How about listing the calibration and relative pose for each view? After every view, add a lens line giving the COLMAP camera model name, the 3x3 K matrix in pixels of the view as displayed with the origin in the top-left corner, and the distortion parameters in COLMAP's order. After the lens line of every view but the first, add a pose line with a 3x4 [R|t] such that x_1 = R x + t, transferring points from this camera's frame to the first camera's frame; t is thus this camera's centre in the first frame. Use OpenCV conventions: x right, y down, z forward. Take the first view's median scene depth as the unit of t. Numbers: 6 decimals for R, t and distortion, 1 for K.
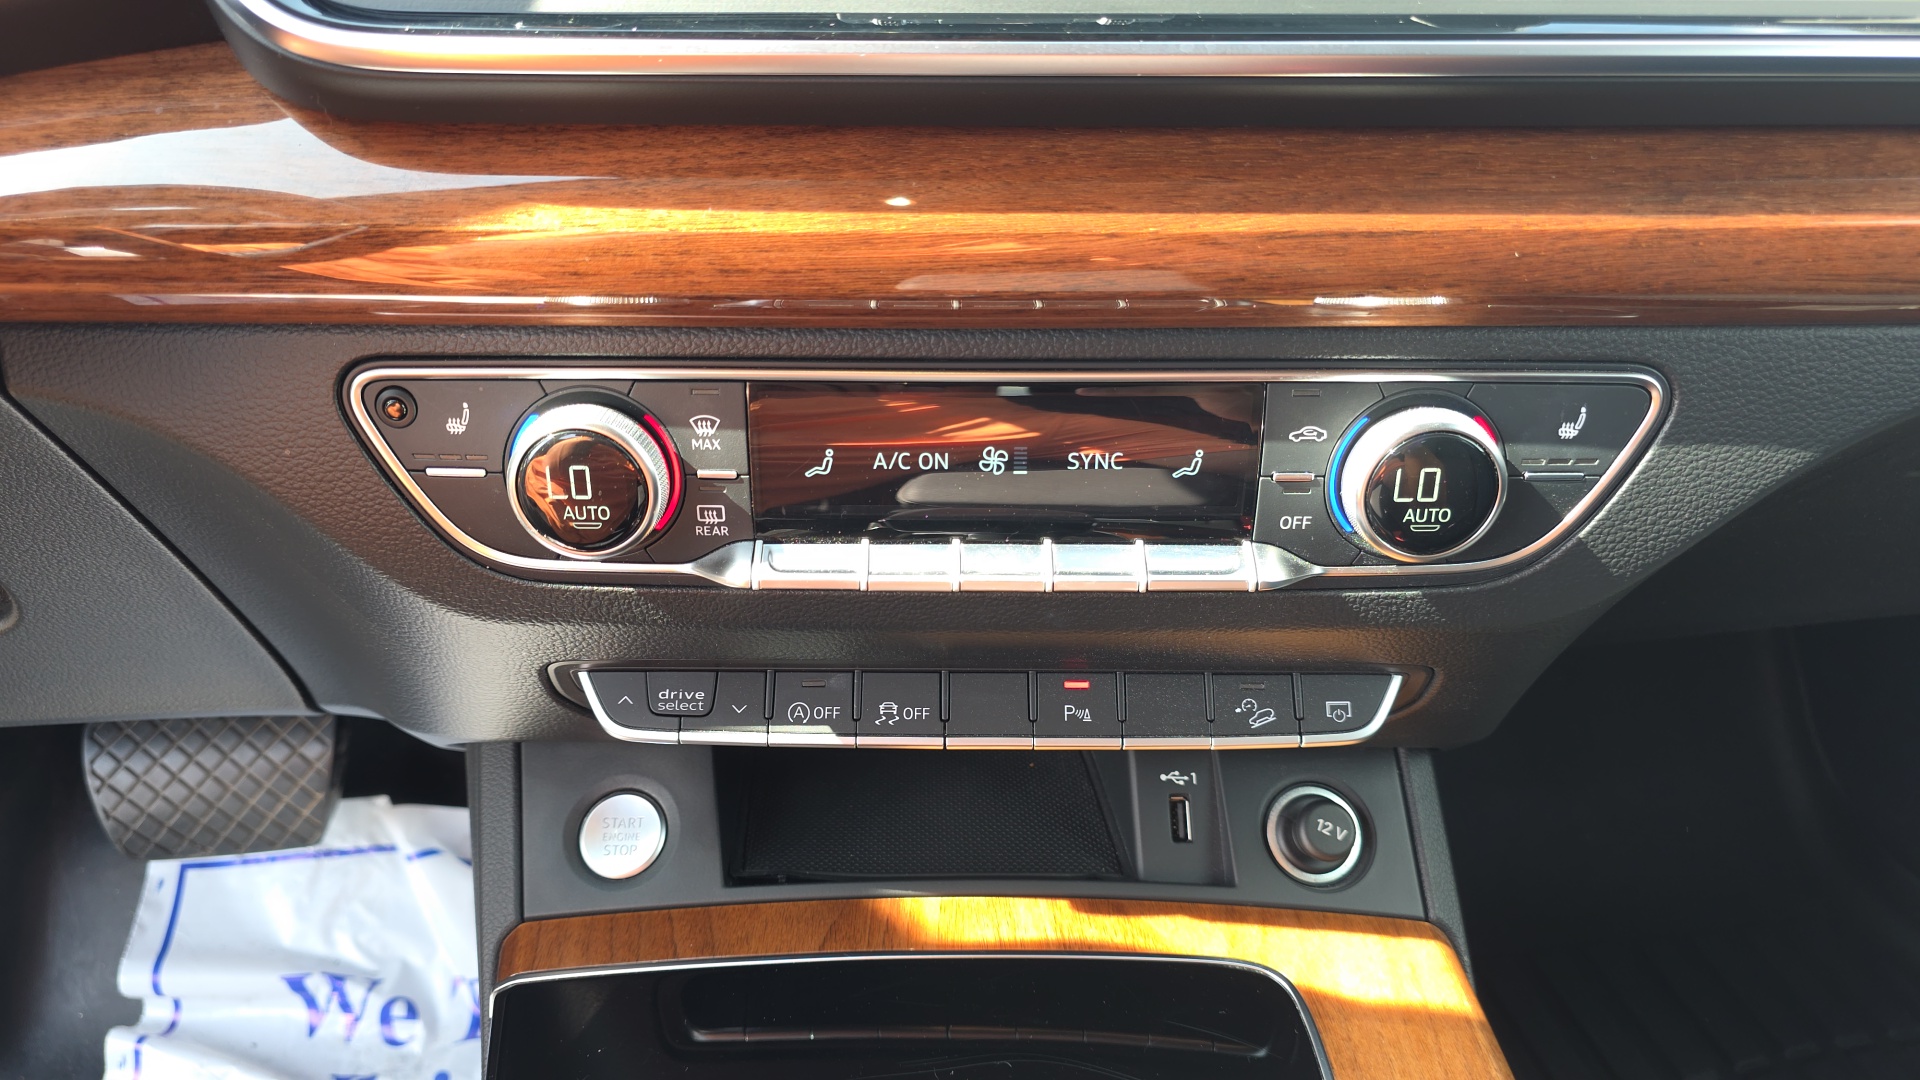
lens RADIAL K [[1316.8, 0, 946.8], [0, 1316.8, 543.4], [0, 0, 1]] dist [0.073944, -0.109723]
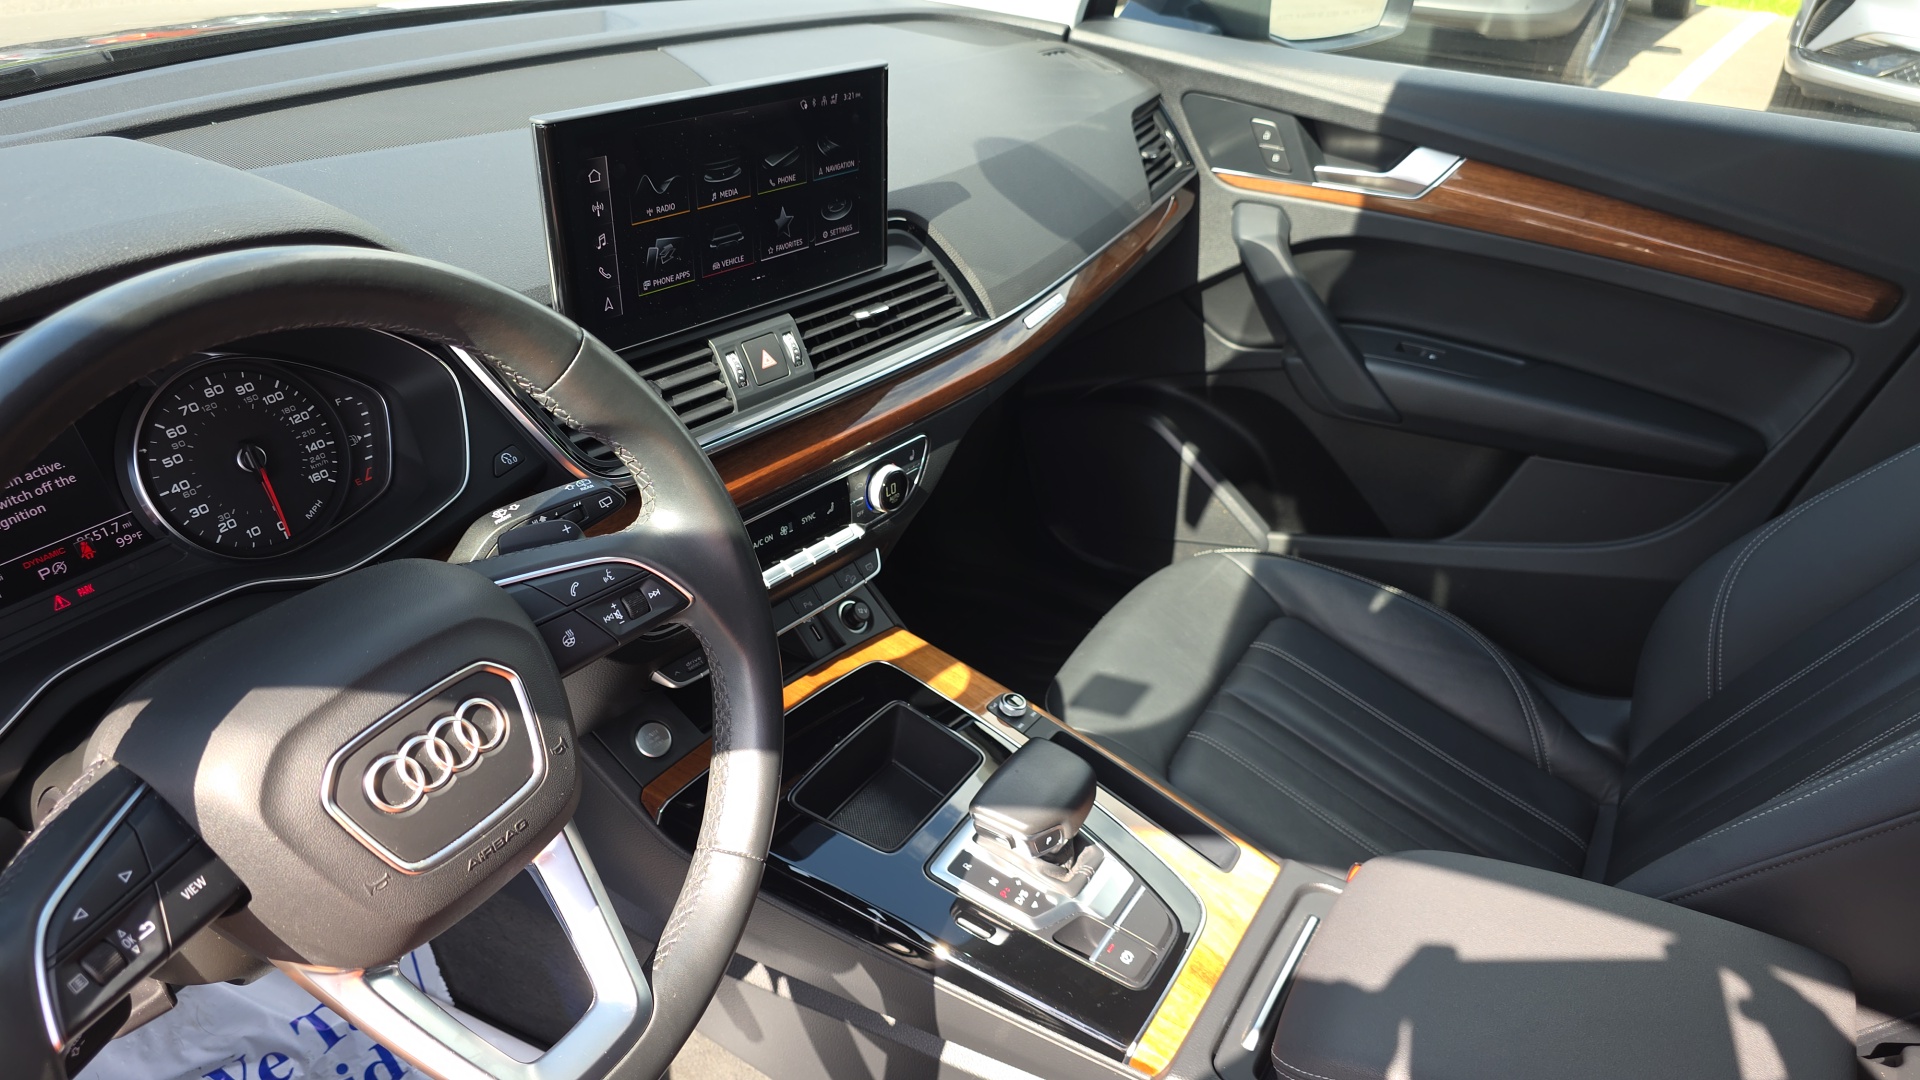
lens RADIAL K [[1316.8, 0, 946.8], [0, 1316.8, 543.4], [0, 0, 1]] dist [0.073944, -0.109723]
pose [[0.634365, -0.377958, 0.674336, -1.539963], [0.326393, 0.921711, 0.209563, -0.477126], [-0.700749, 0.087159, 0.708064, -1.184669]]
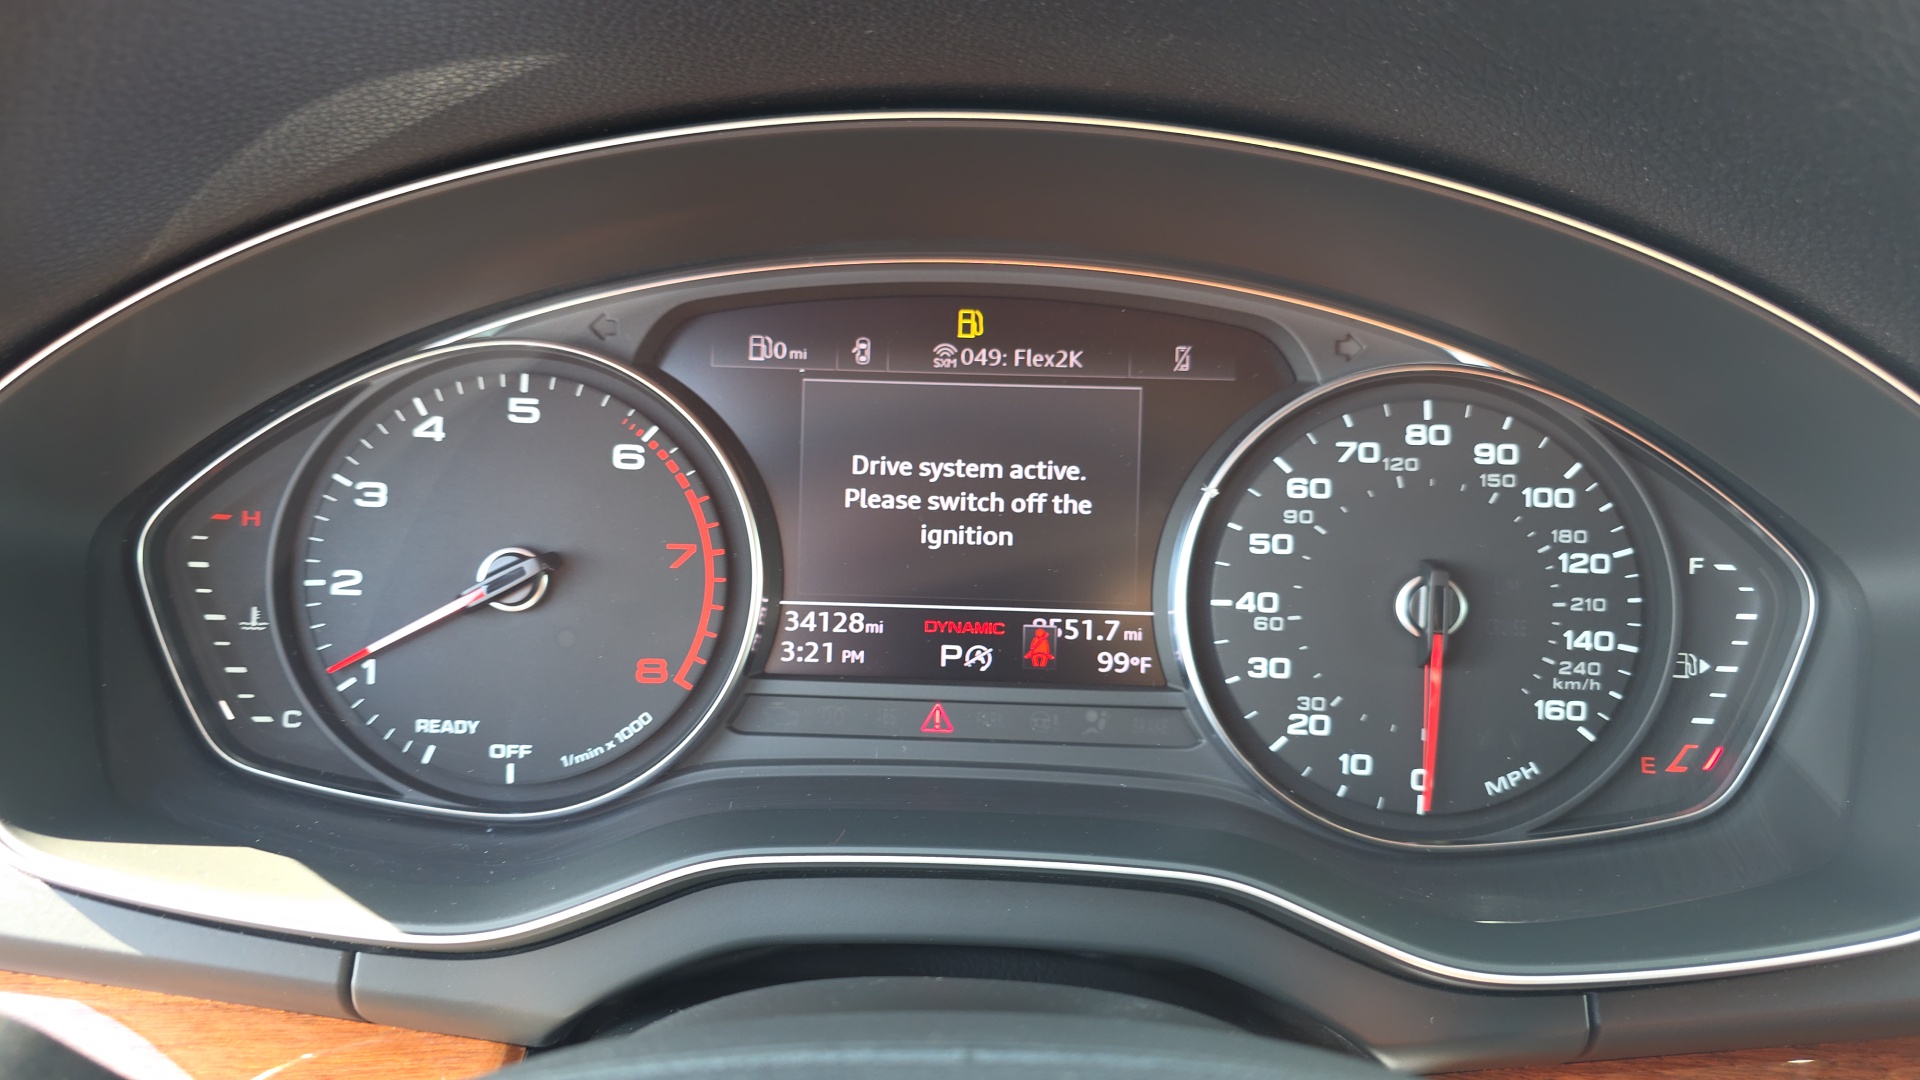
lens RADIAL K [[1247.7, 0, 918.0], [0, 1247.7, 572.6], [0, 0, 1]] dist [-0.007319, -0.003956]
pose [[0.987504, 0.075218, -0.138484, -1.021896], [-0.087874, 0.992266, -0.087666, -0.440444], [0.130819, 0.098740, 0.986477, 0.122566]]
